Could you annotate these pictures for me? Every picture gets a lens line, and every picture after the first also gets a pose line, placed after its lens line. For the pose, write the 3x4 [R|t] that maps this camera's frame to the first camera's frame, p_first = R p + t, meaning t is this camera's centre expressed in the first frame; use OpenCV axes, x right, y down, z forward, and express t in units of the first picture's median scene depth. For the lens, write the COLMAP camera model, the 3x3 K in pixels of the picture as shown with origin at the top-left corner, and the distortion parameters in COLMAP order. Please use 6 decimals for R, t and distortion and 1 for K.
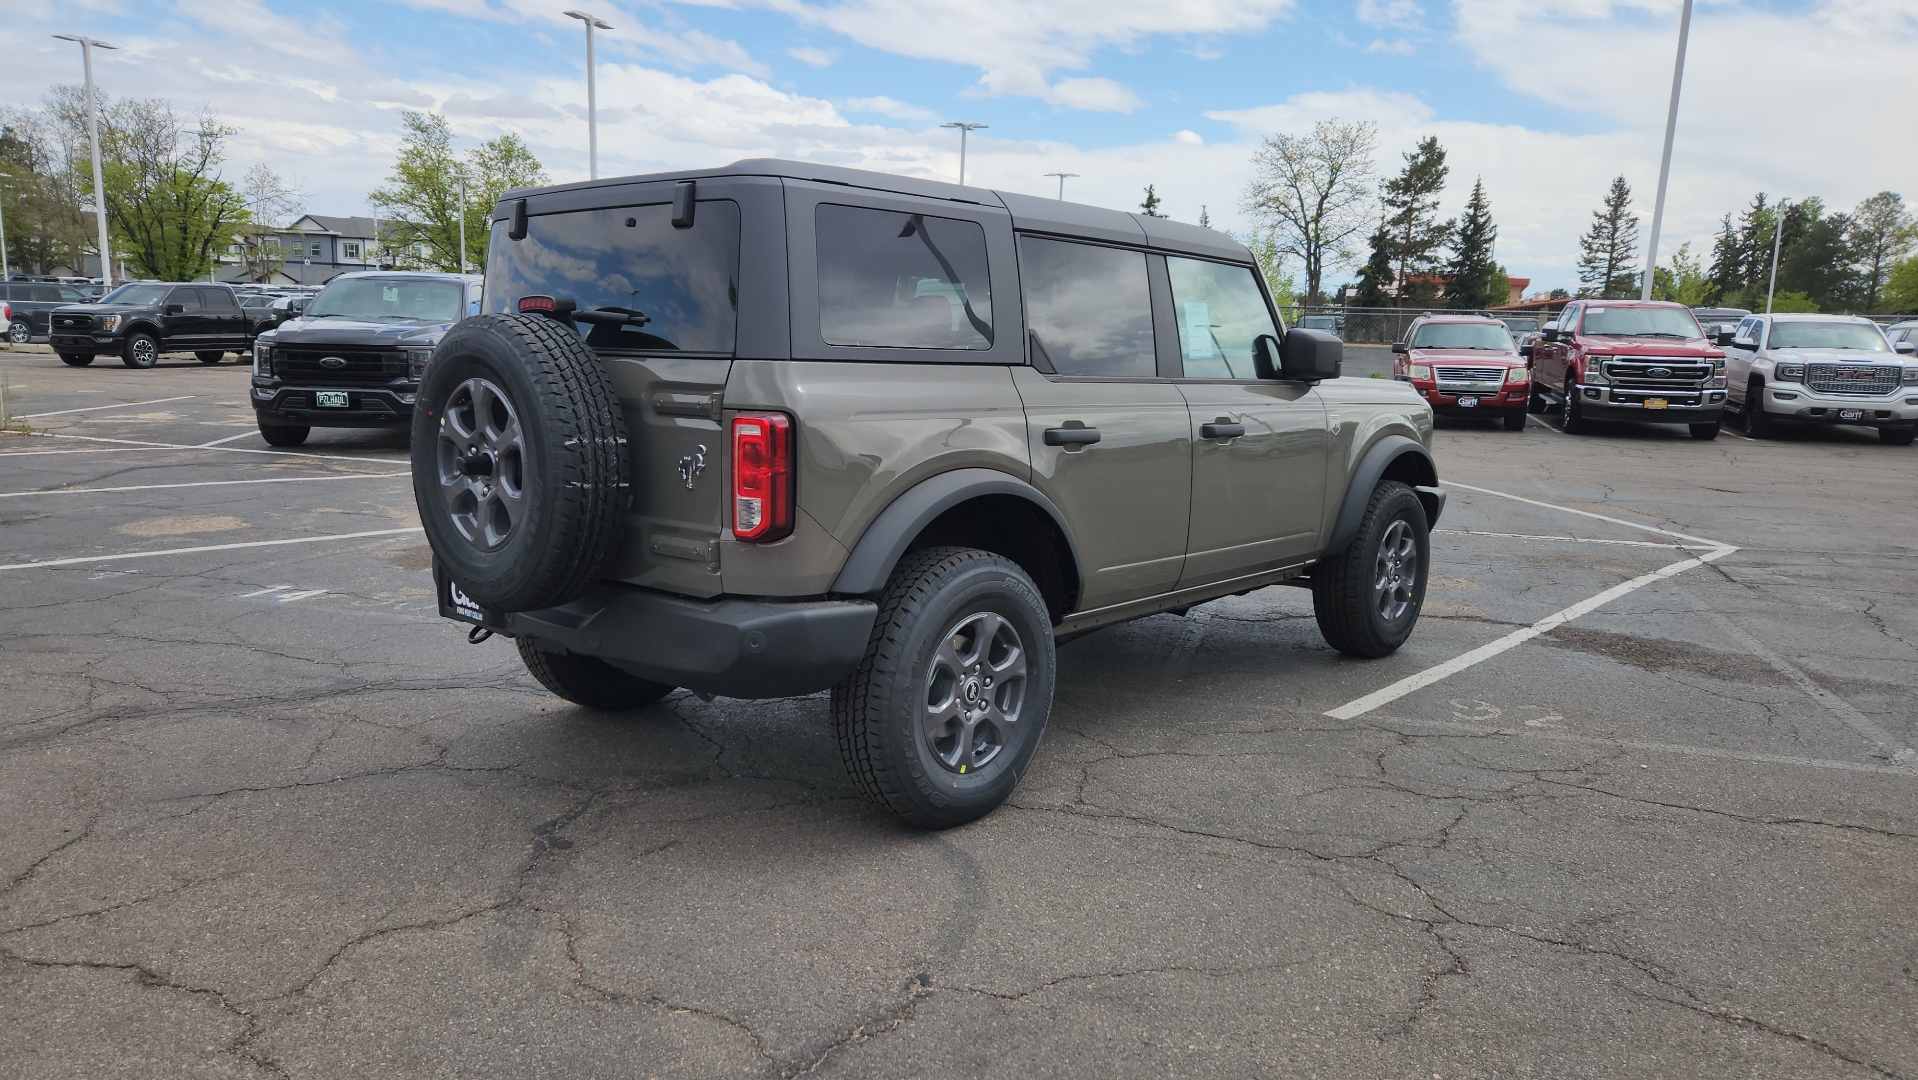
lens RADIAL K [[1286.7, 0, 917.8], [0, 1286.7, 520.2], [0, 0, 1]] dist [0.068968, -0.055738]
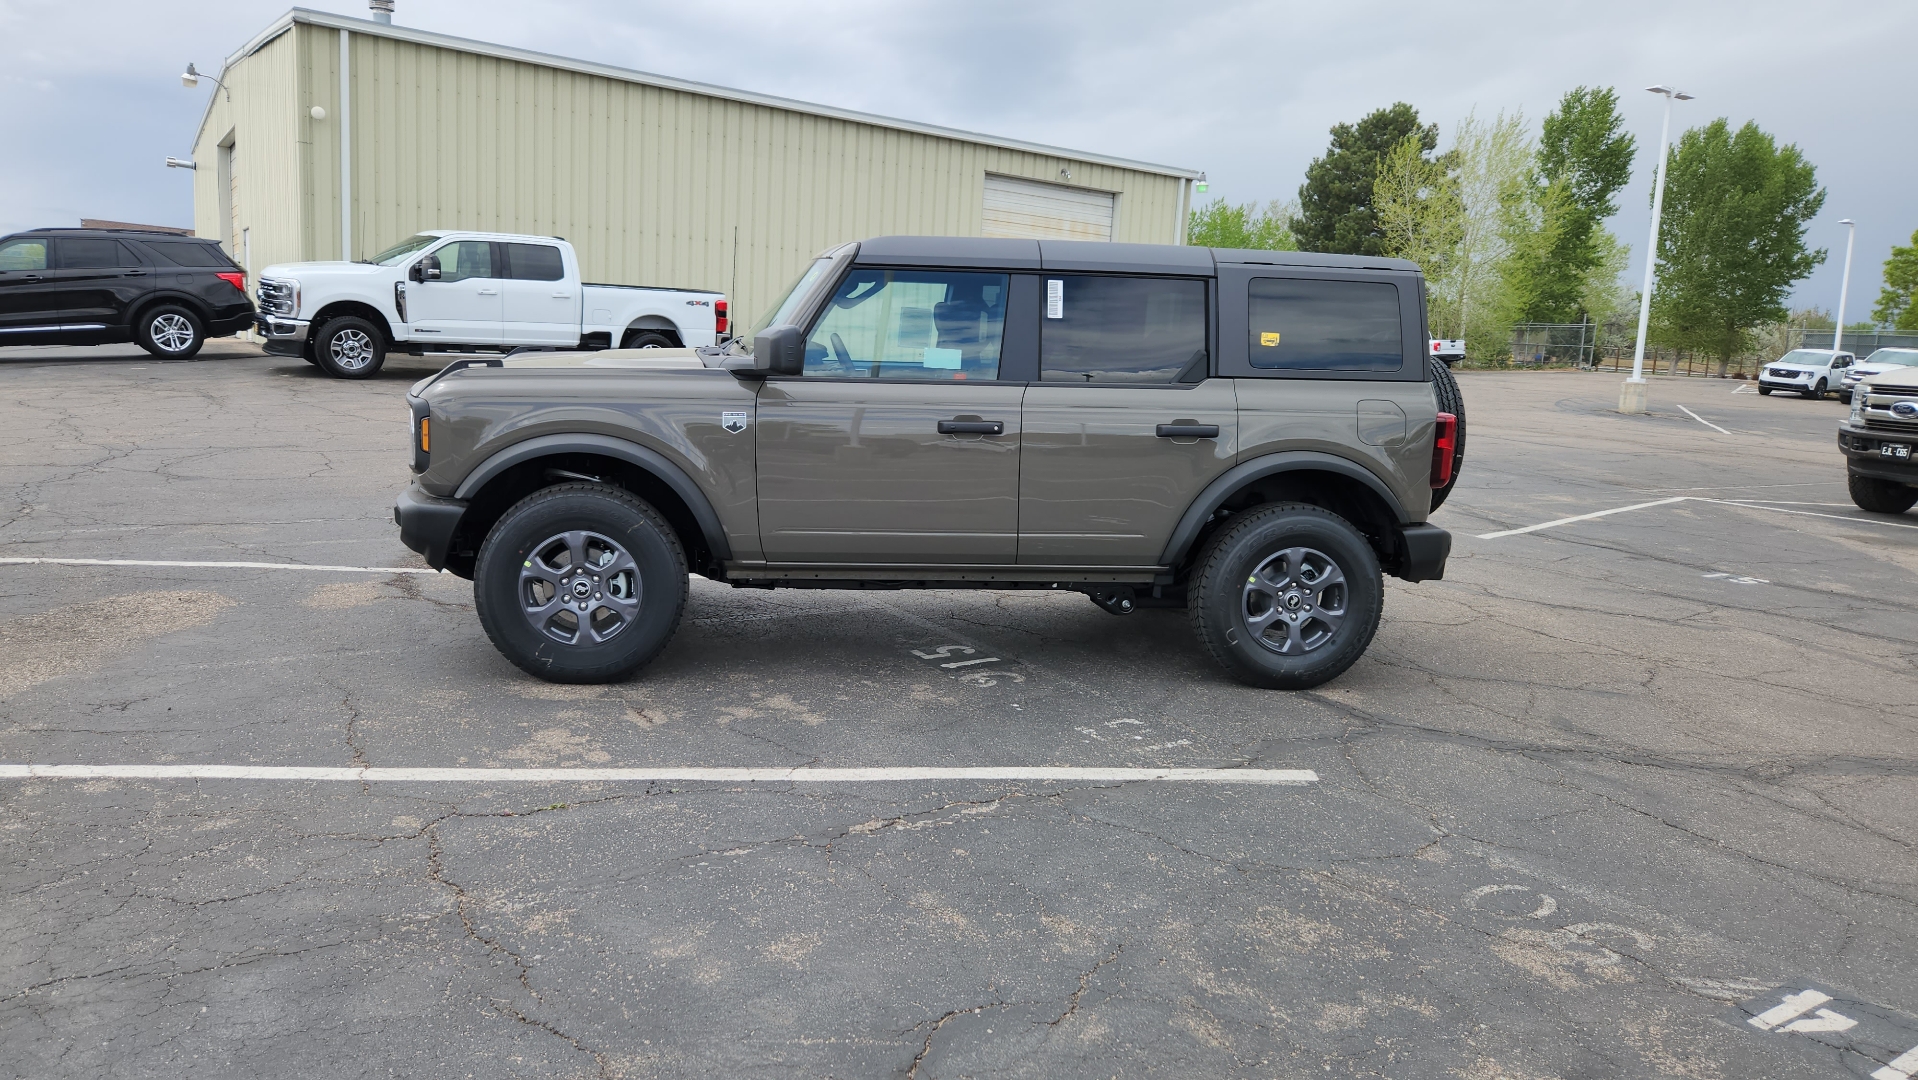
lens RADIAL K [[1286.7, 0, 911.0], [0, 1286.7, 516.5], [0, 0, 1]] dist [0.068968, -0.055738]
pose [[-0.766488, -0.153221, 0.623714, -0.721958], [0.025960, 0.962942, 0.268457, -0.340154], [-0.641734, 0.221961, -0.734106, 2.164494]]
